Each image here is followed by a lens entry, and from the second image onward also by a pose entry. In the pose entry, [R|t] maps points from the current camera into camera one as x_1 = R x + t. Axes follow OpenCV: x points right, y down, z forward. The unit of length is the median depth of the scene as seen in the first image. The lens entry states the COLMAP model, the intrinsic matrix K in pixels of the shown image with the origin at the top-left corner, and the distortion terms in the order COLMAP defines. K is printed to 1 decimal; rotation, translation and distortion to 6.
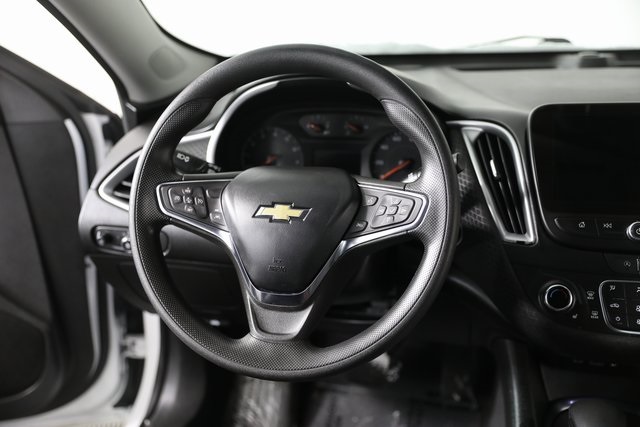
lens RADIAL K [[666.7, 0, 320.0], [0, 666.7, 213.5], [0, 0, 1]] dist [0.004570, 0.014969]
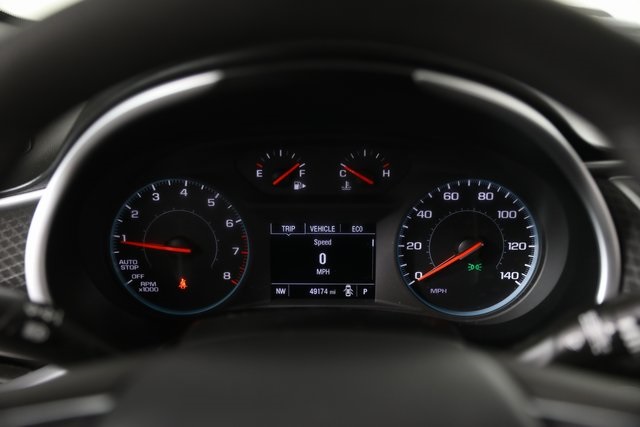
lens RADIAL K [[666.7, 0, 320.0], [0, 666.7, 213.5], [0, 0, 1]] dist [0.004570, 0.014969]
pose [[0.977073, -0.048605, 0.207281, -0.074554], [0.049083, 0.998791, 0.002840, -0.103581], [-0.207168, 0.007399, 0.978277, 0.544094]]
